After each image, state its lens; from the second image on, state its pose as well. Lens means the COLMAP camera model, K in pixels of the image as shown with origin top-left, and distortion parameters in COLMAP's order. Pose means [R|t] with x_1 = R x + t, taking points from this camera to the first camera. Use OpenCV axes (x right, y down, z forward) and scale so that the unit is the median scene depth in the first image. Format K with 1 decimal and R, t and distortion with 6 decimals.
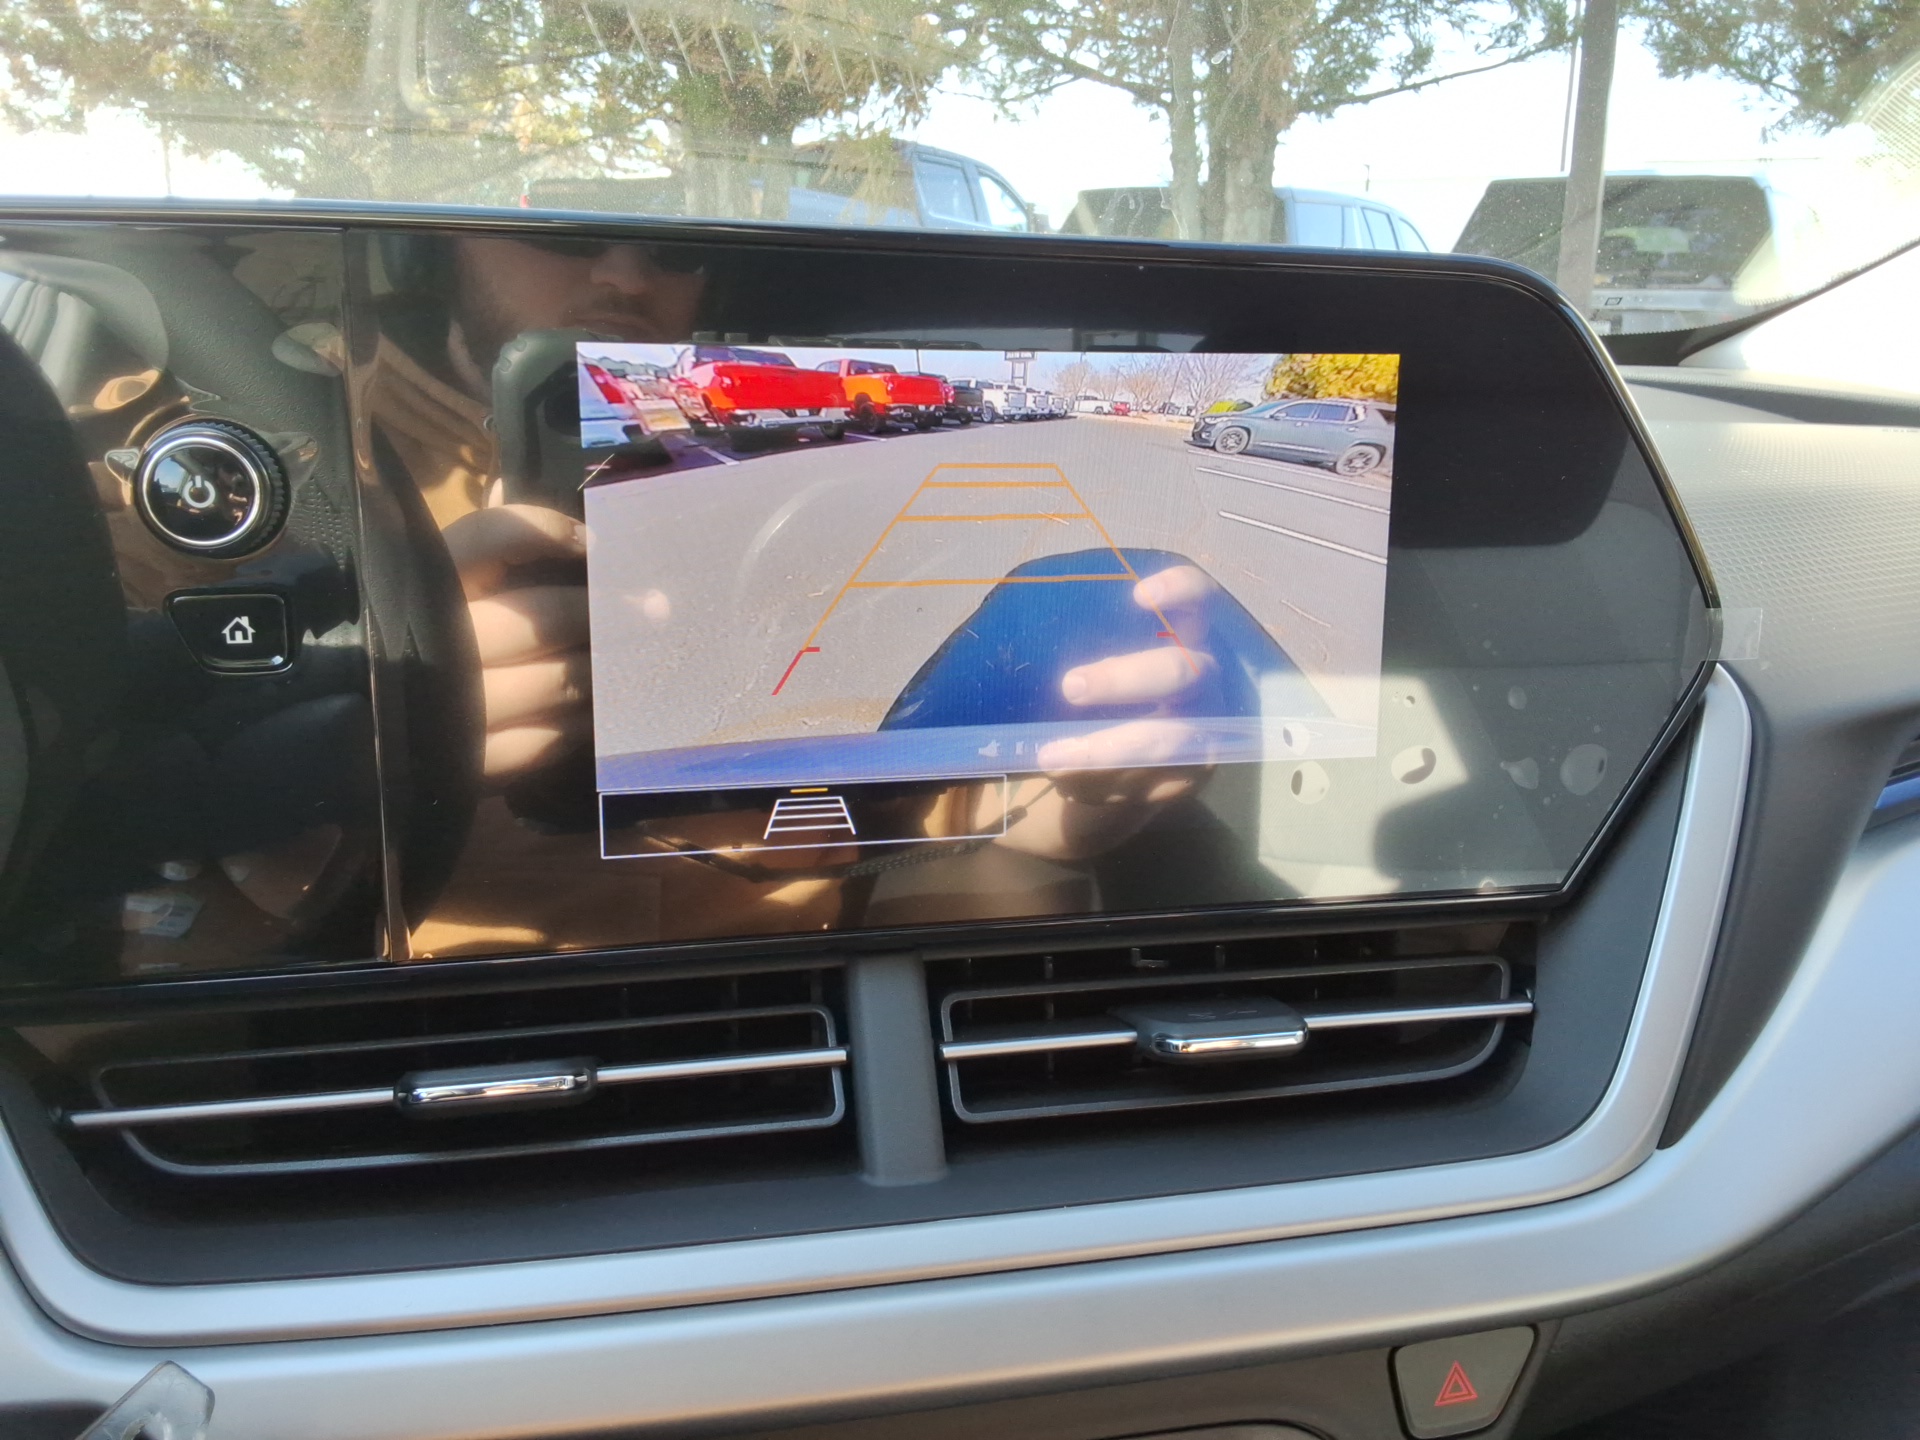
lens RADIAL K [[1522.6, 0, 971.7], [0, 1522.6, 710.6], [0, 0, 1]] dist [0.098968, -0.149975]
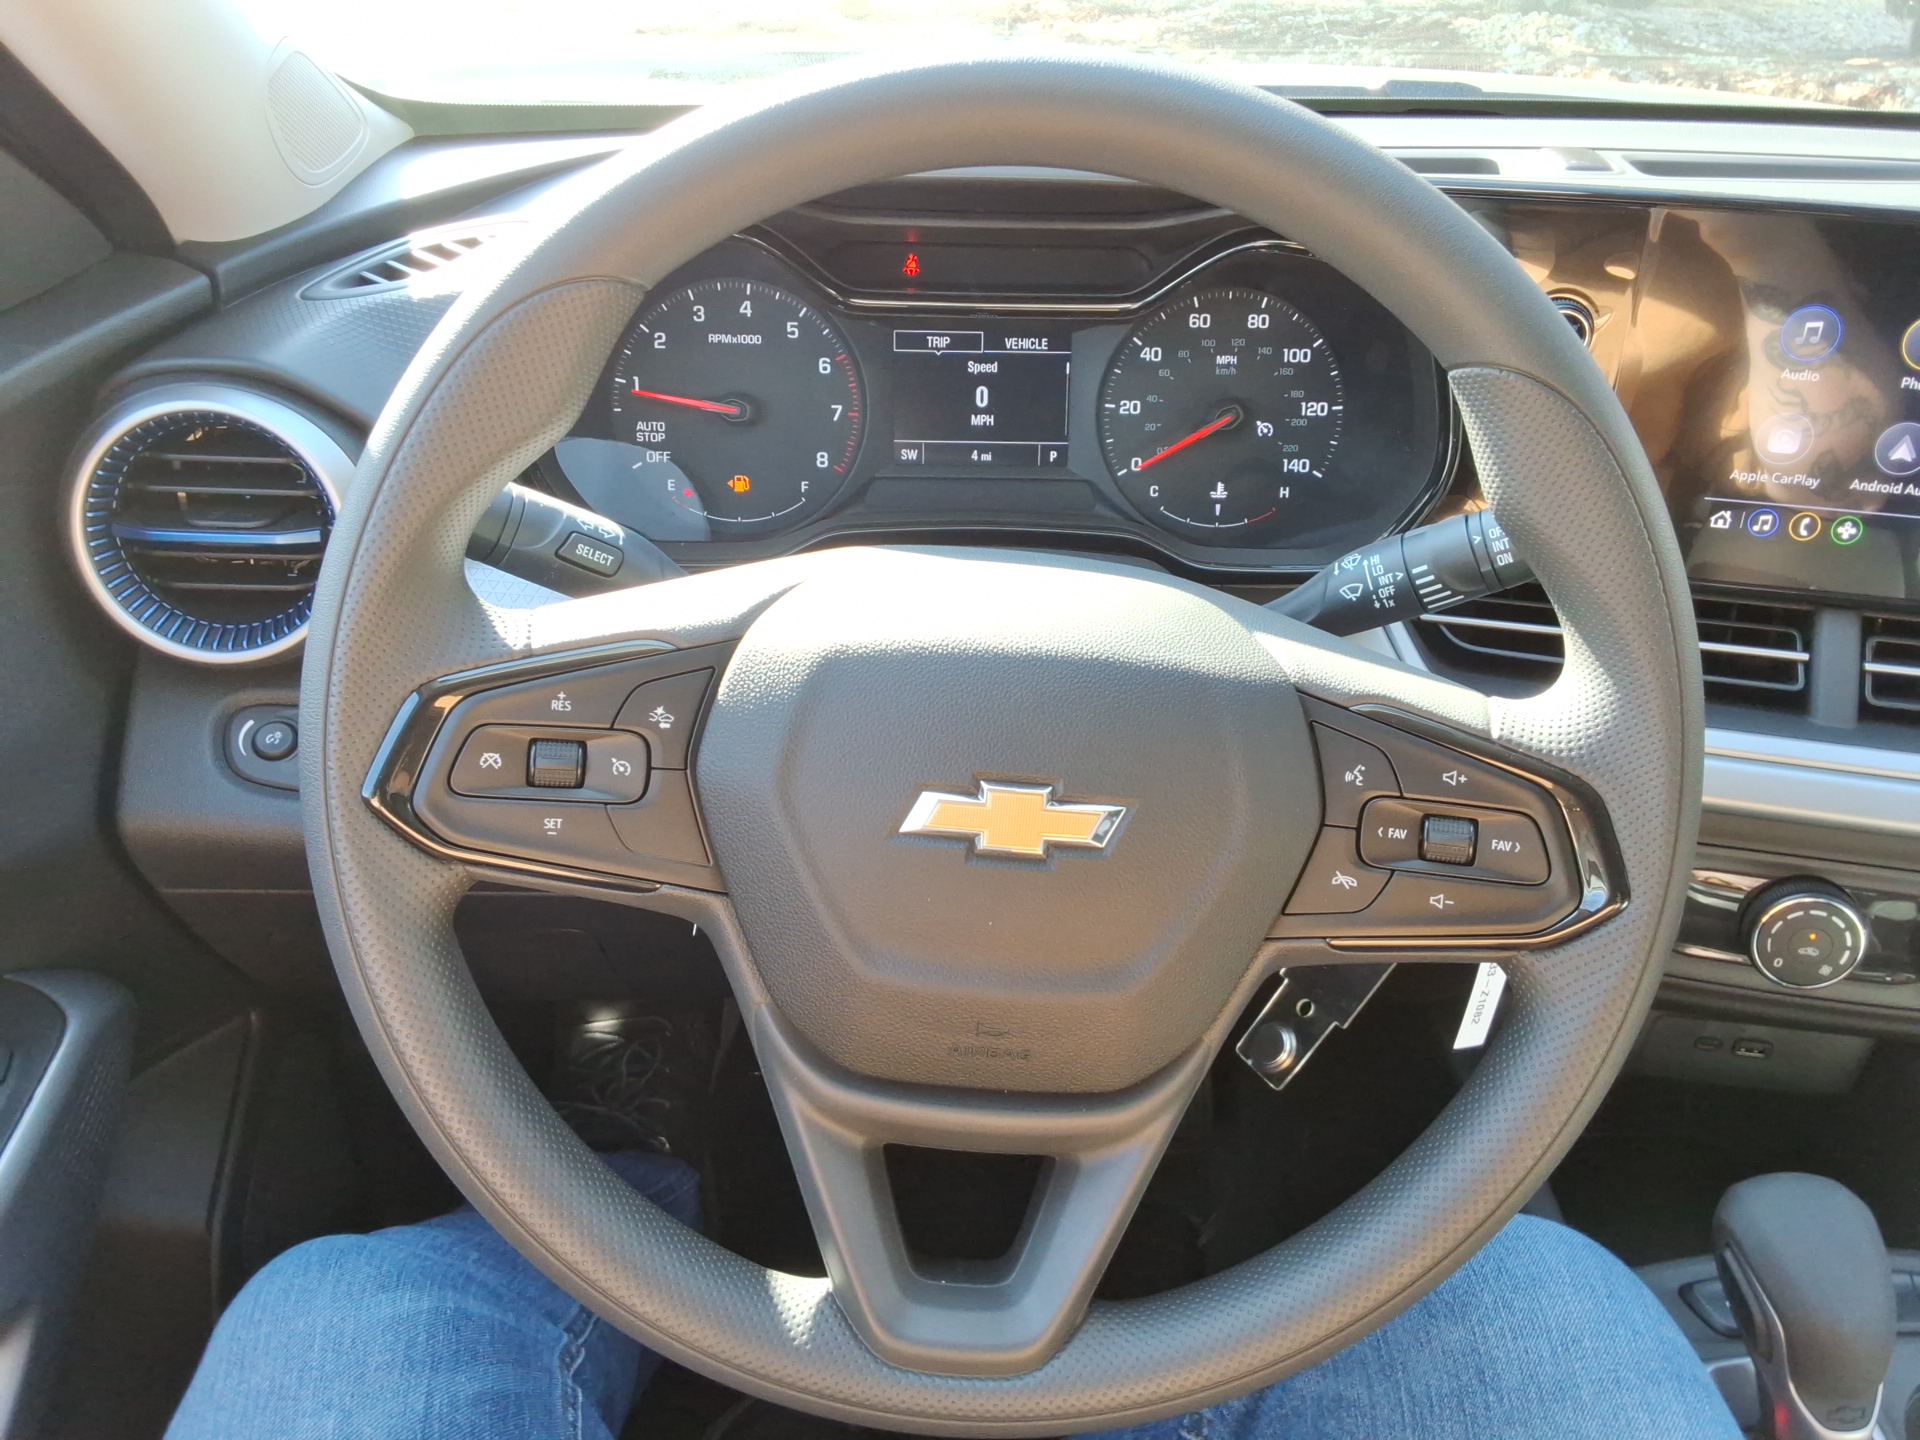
lens RADIAL K [[1522.6, 0, 978.5], [0, 1522.6, 706.3], [0, 0, 1]] dist [0.098968, -0.149975]
pose [[0.904440, 0.202091, -0.375697, -0.251634], [-0.101824, 0.957485, 0.269914, -0.112091], [0.414271, -0.205866, 0.886566, -1.000837]]
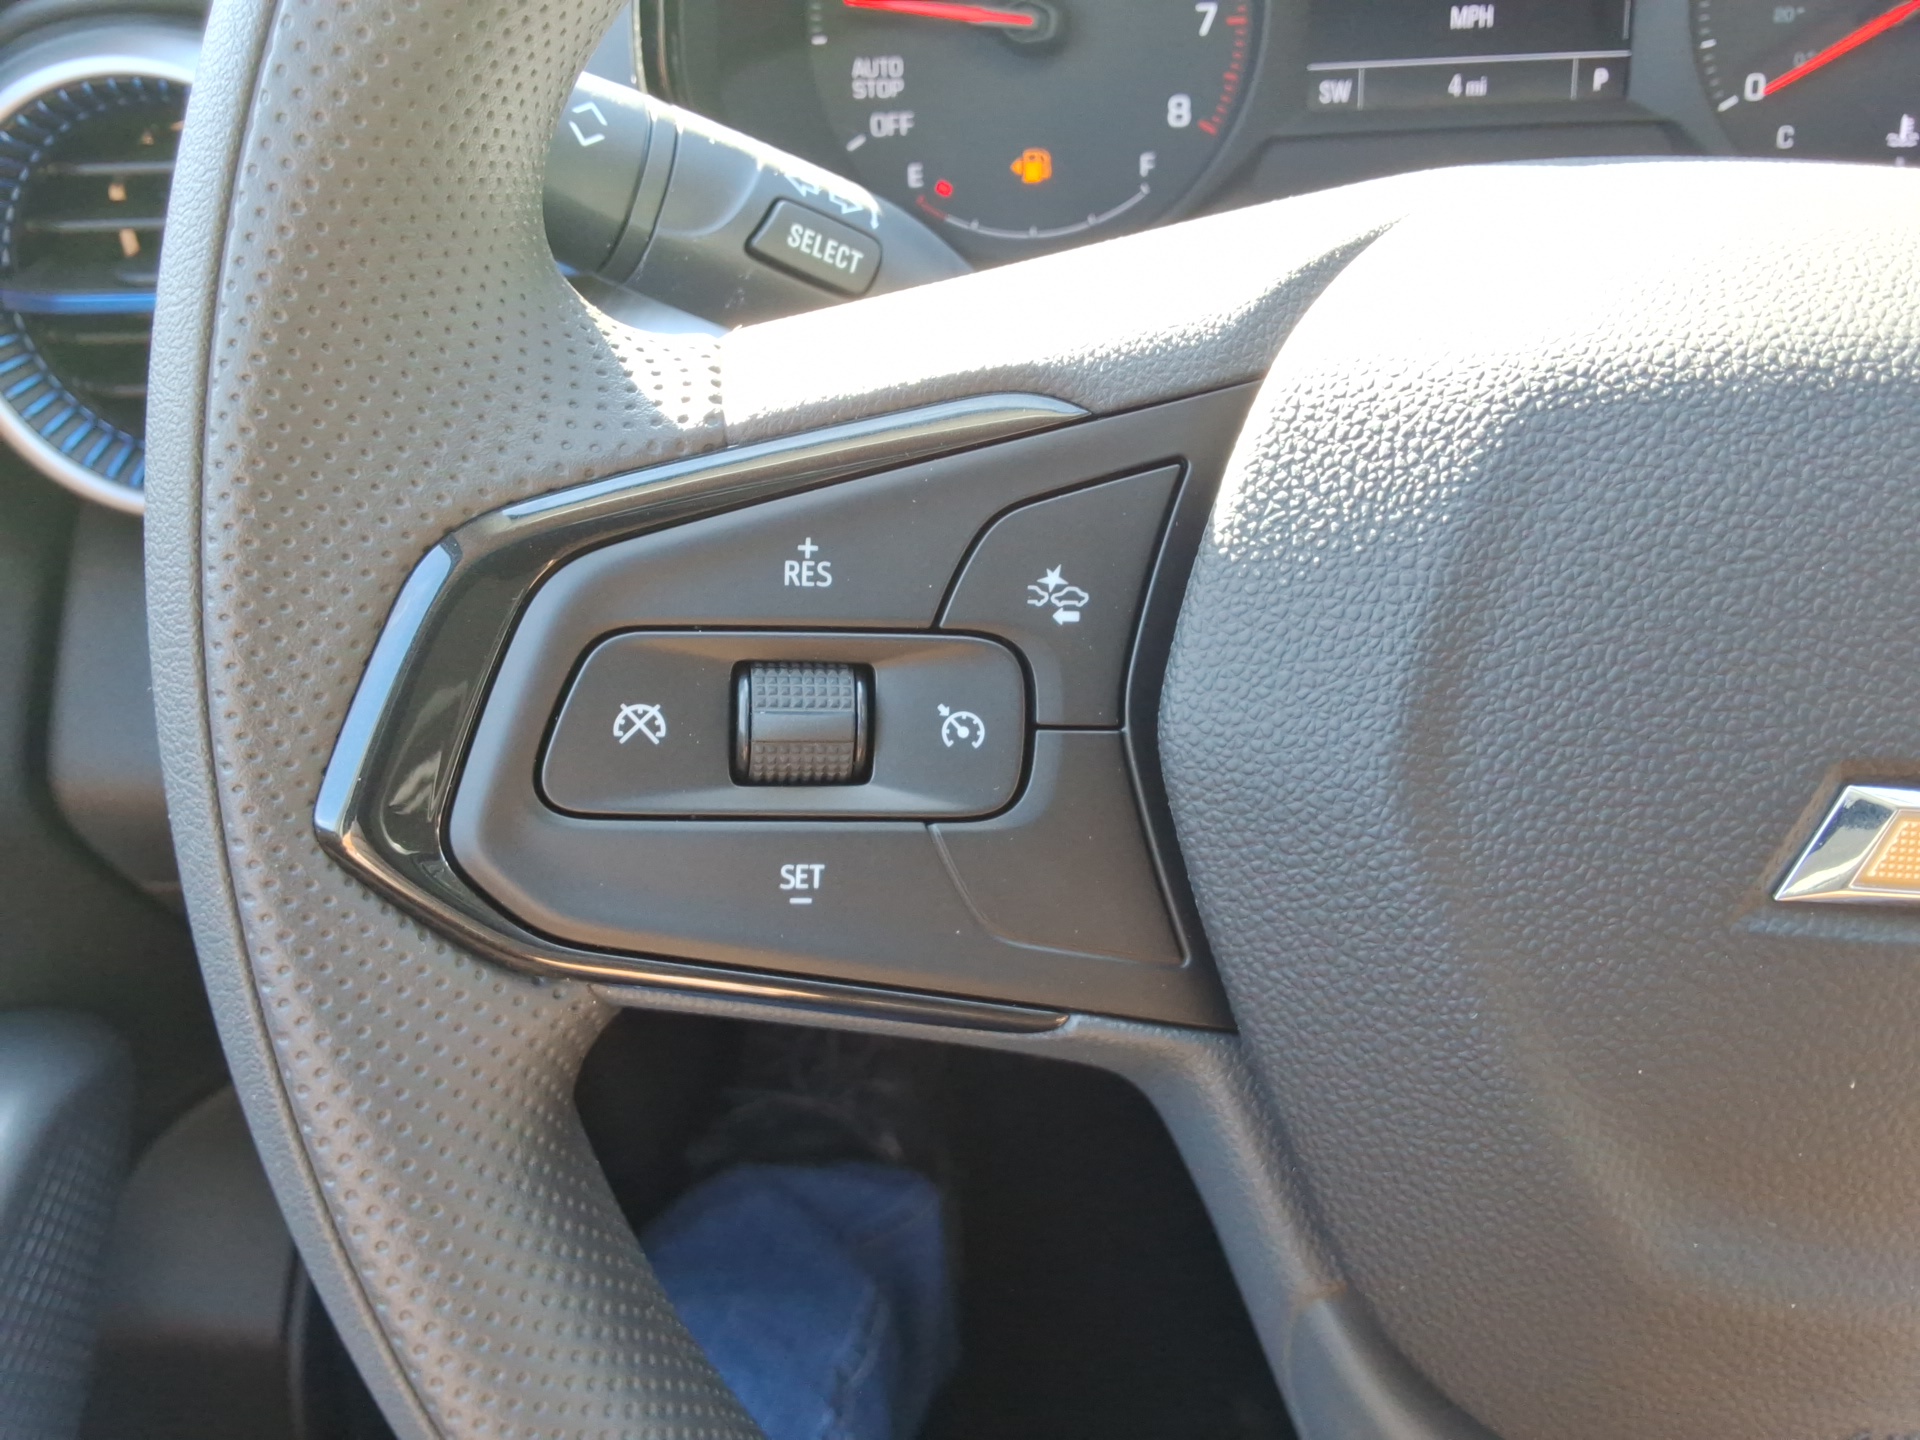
lens RADIAL K [[1522.6, 0, 970.8], [0, 1522.6, 703.7], [0, 0, 1]] dist [0.098968, -0.149975]
pose [[0.872498, 0.213728, -0.439394, -0.717440], [-0.042338, 0.928947, 0.367784, 0.097519], [0.486780, -0.302288, 0.819553, -0.468281]]
